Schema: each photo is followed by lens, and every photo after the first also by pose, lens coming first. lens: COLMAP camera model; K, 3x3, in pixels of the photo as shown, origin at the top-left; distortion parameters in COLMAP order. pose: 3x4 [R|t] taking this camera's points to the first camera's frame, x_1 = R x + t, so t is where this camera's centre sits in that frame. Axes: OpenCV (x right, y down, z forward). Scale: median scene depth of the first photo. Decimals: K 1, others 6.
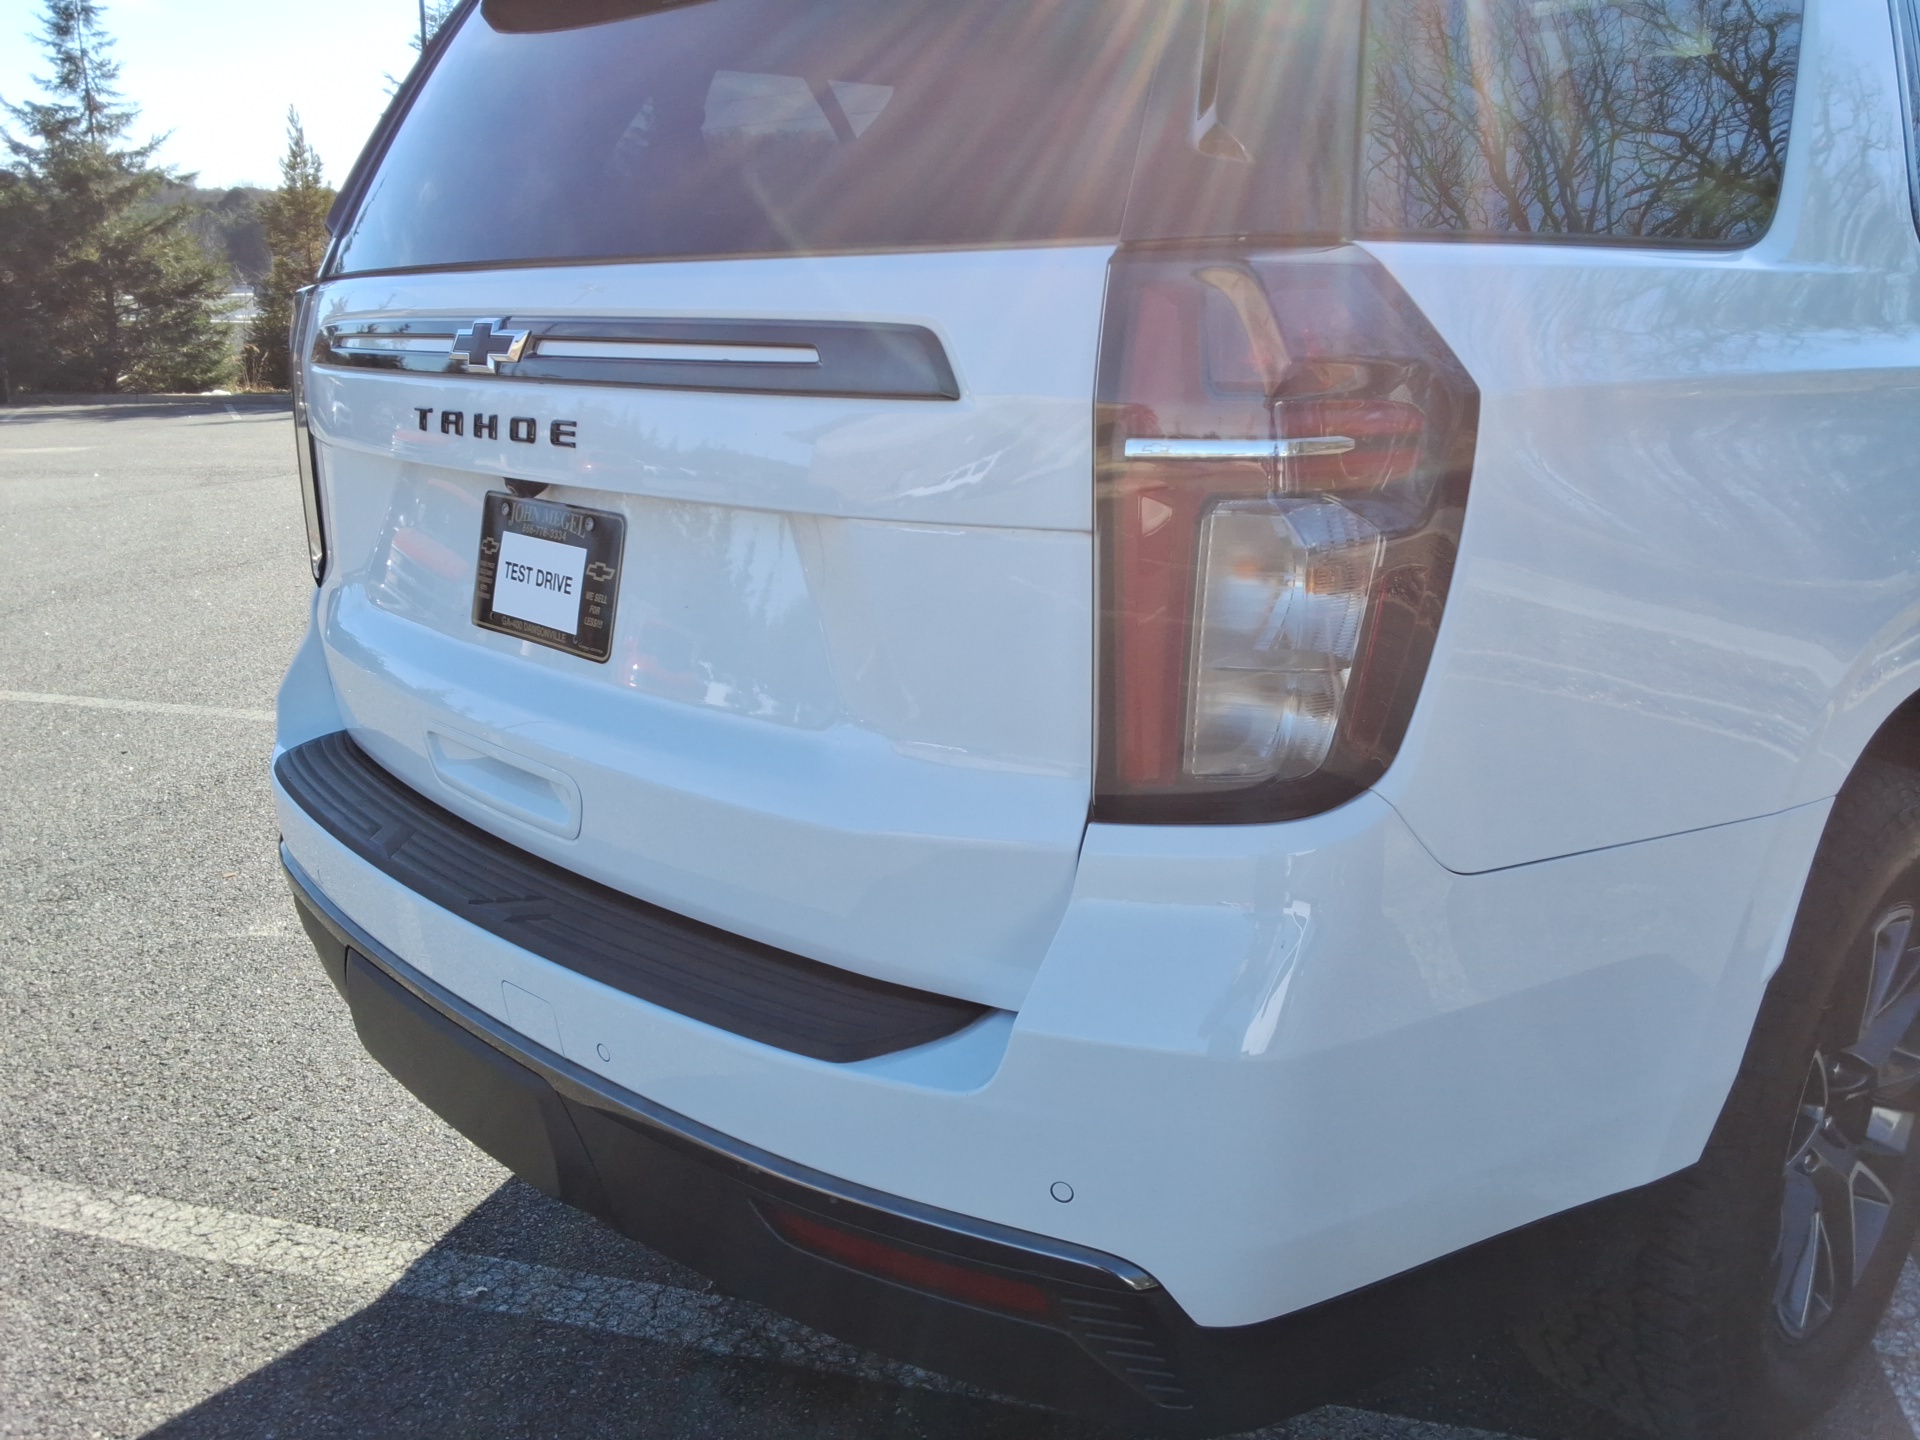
lens RADIAL K [[1520.2, 0, 966.6], [0, 1520.2, 700.6], [0, 0, 1]] dist [0.123333, -0.160129]
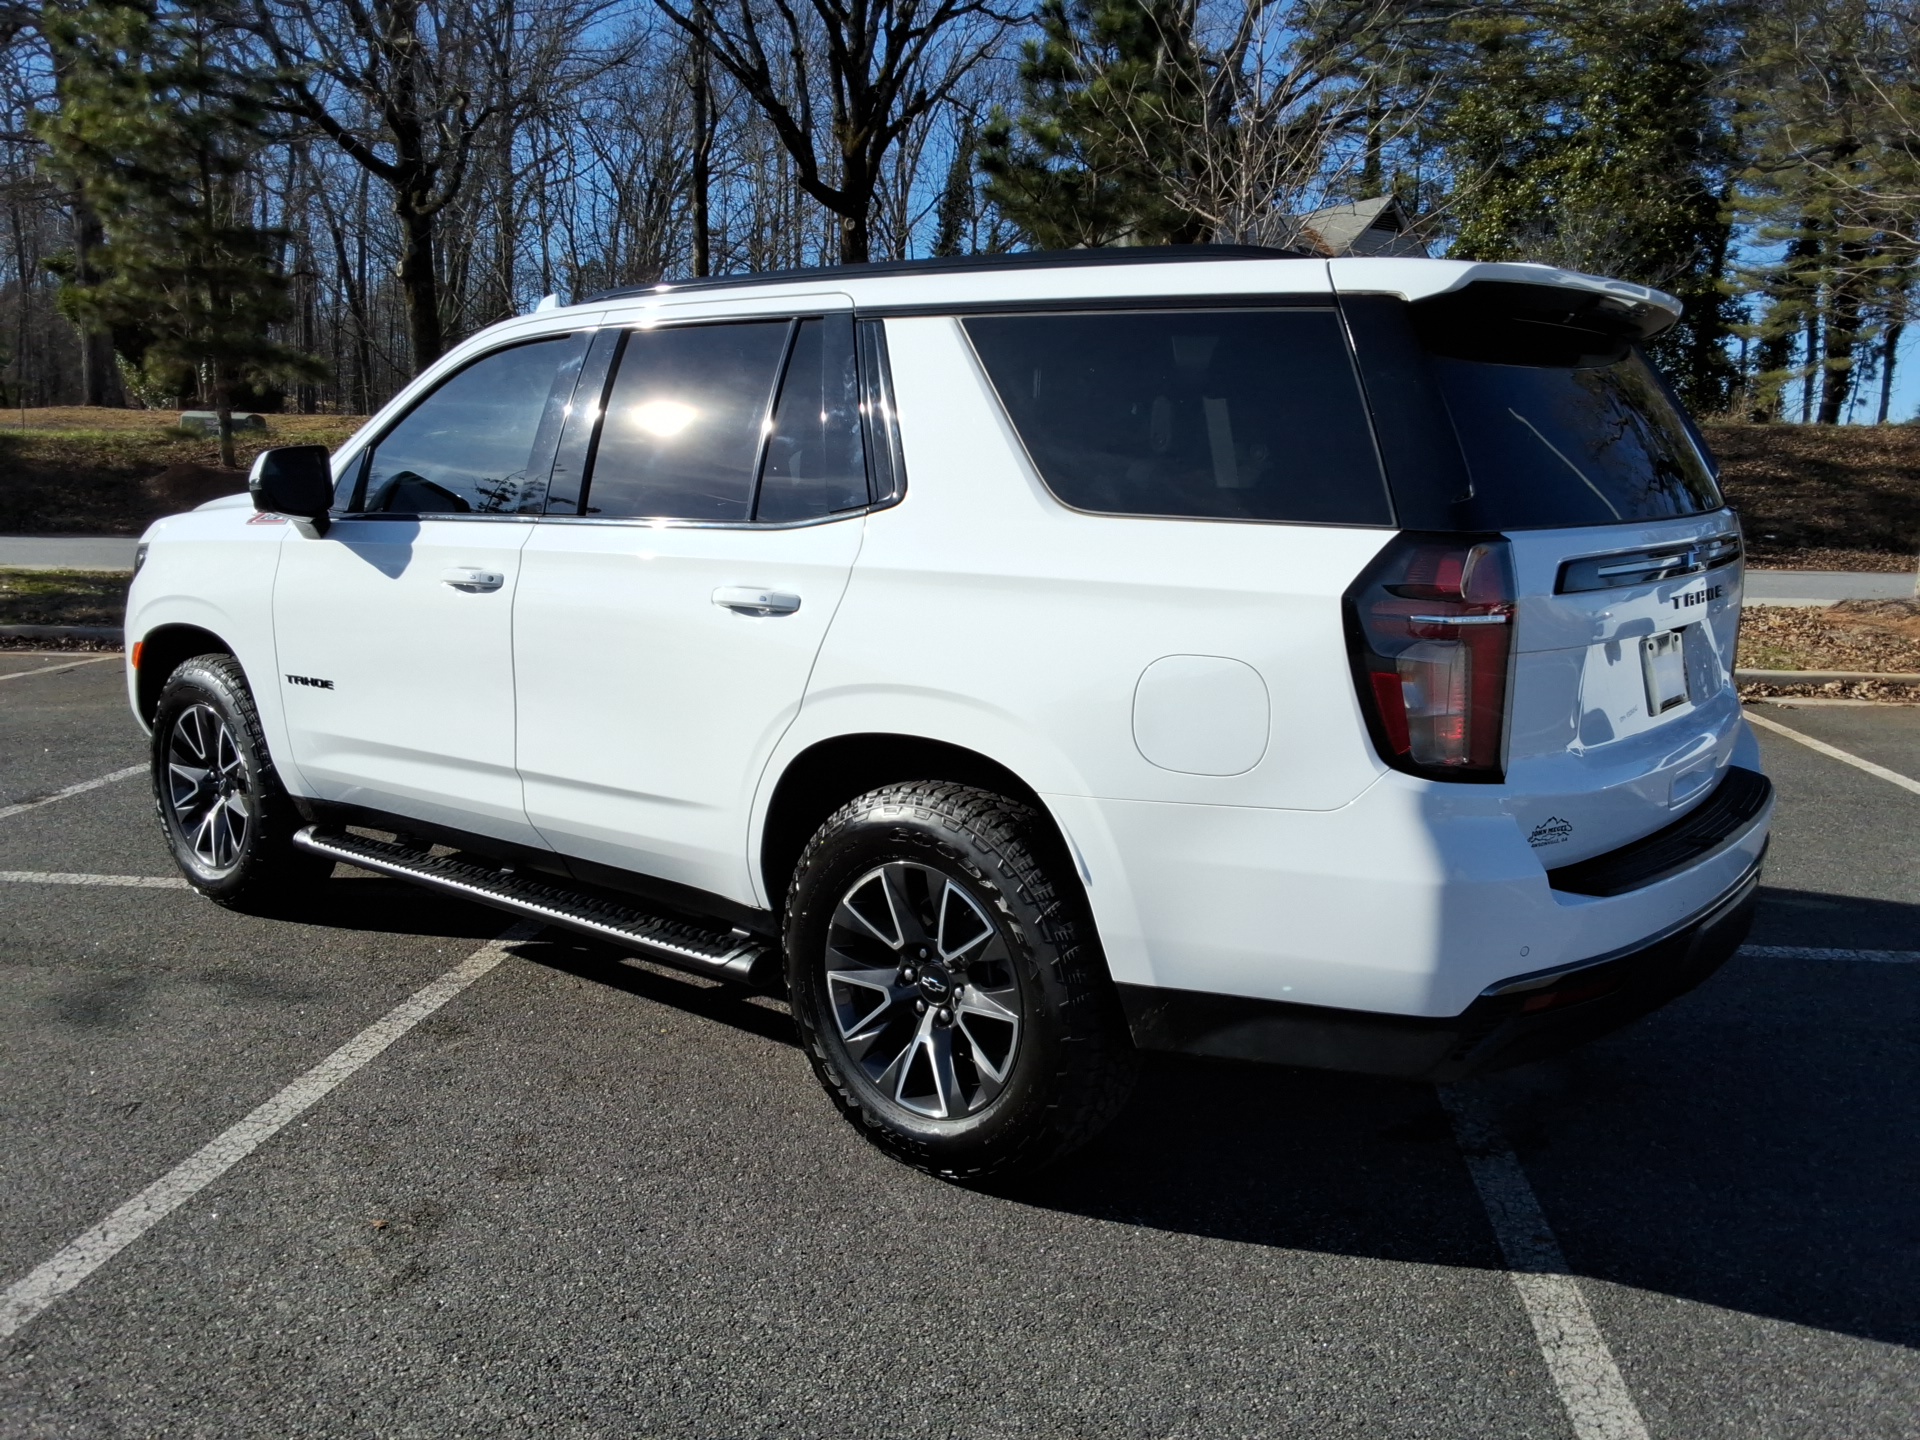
lens RADIAL K [[1546.8, 0, 964.1], [0, 1546.8, 706.6], [0, 0, 1]] dist [0.111247, -0.178786]
pose [[-0.124755, -0.169173, 0.977659, -1.547534], [0.230980, 0.953332, 0.194438, -0.463210], [-0.964927, 0.250076, -0.079857, 1.494441]]
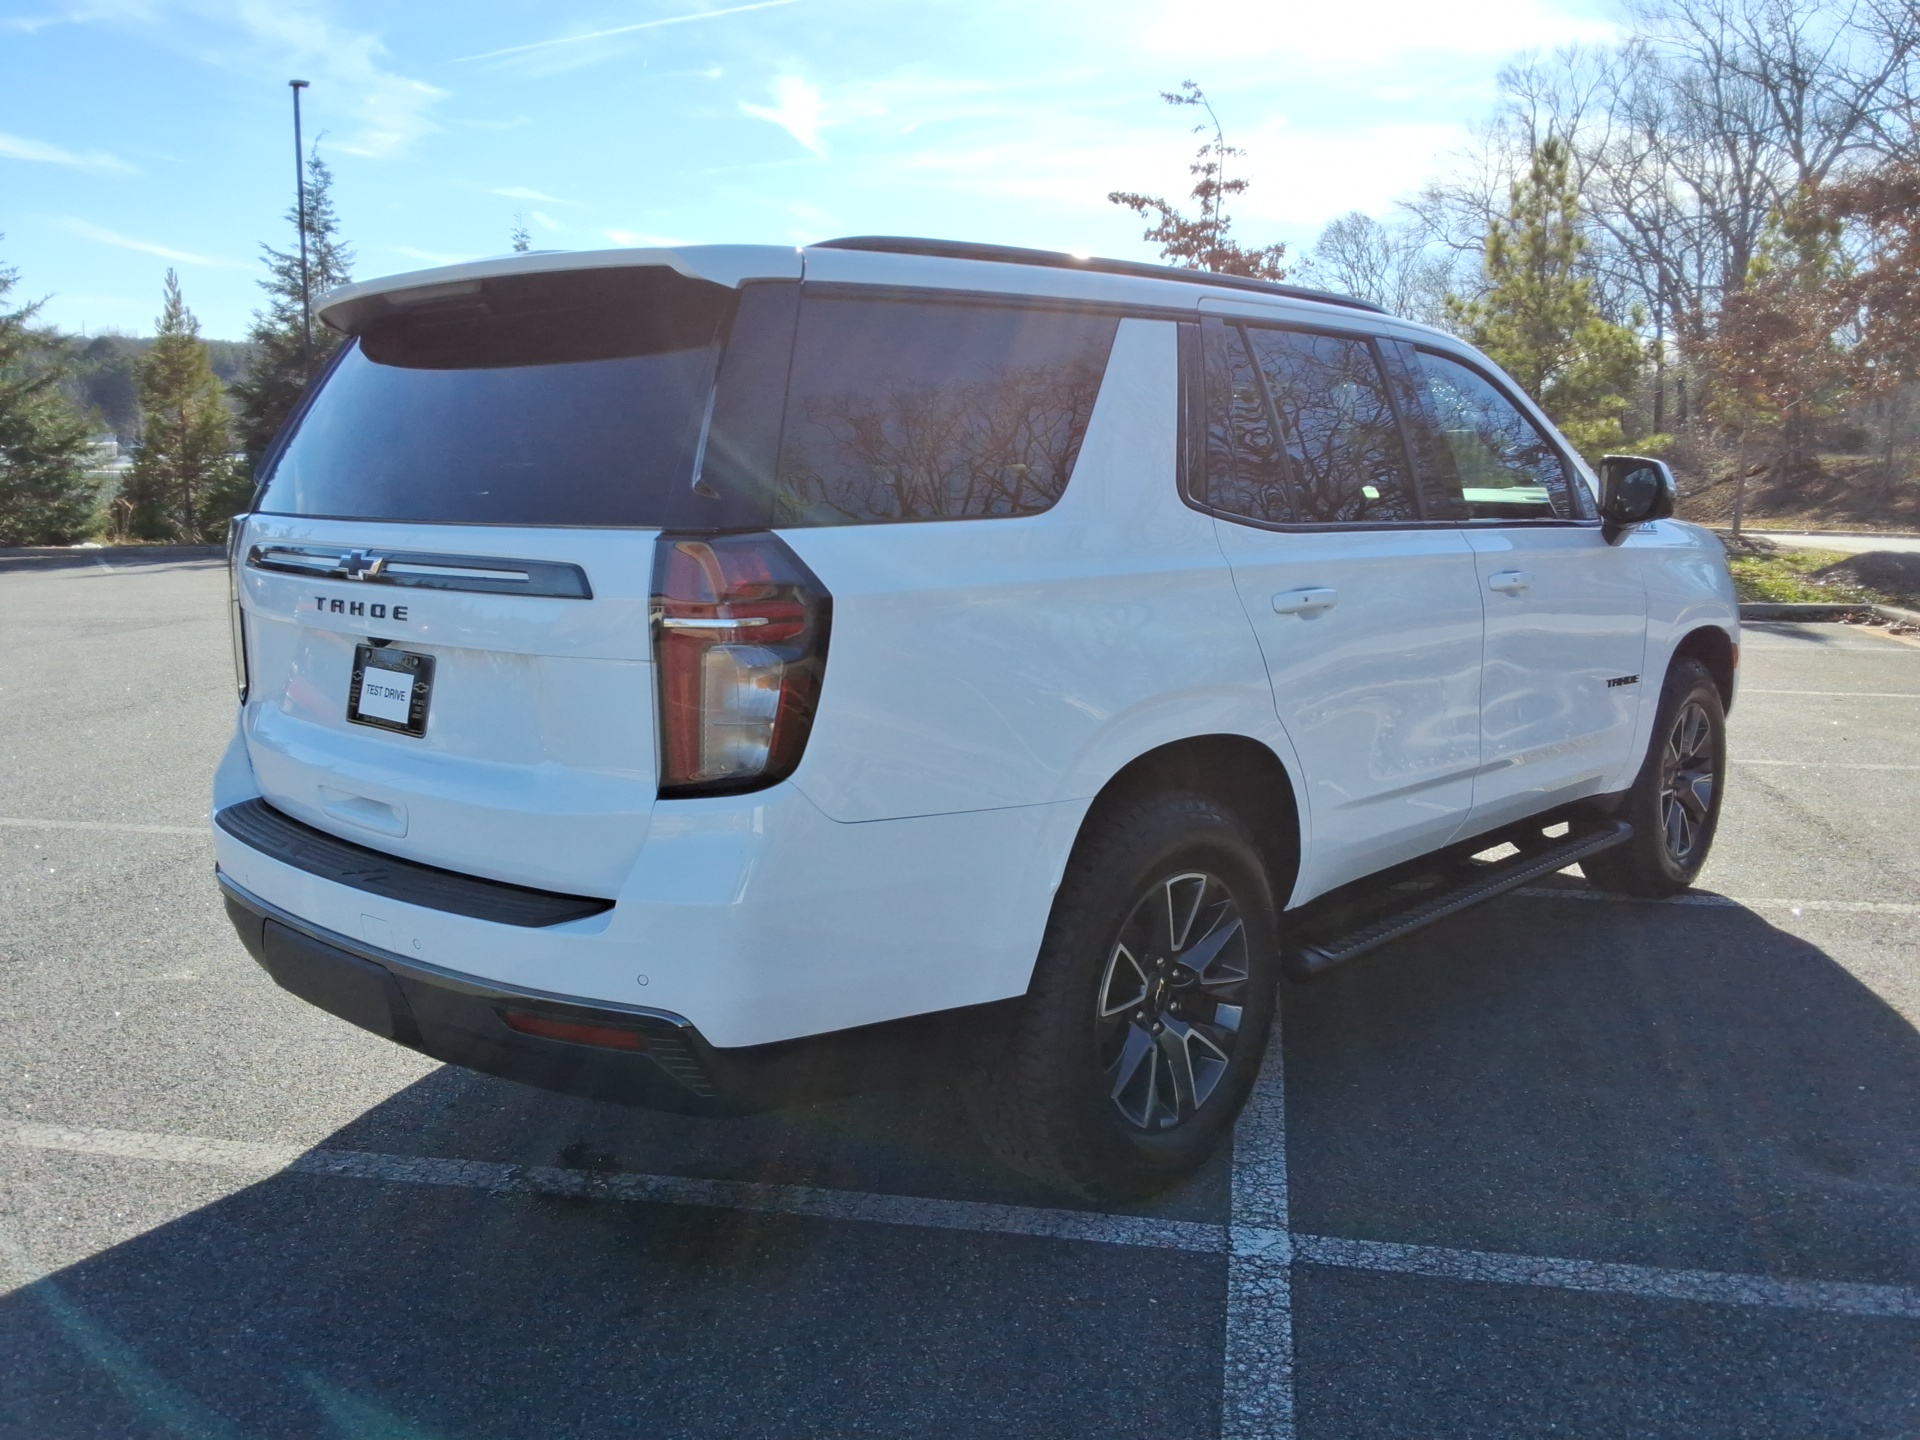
lens RADIAL K [[1520.2, 0, 966.6], [0, 1520.2, 700.6], [0, 0, 1]] dist [0.123333, -0.160129]
pose [[0.997041, -0.013849, 0.075620, 0.184013], [0.020567, 0.995837, -0.088802, 0.073446], [-0.074076, 0.090095, 0.993175, -0.590349]]
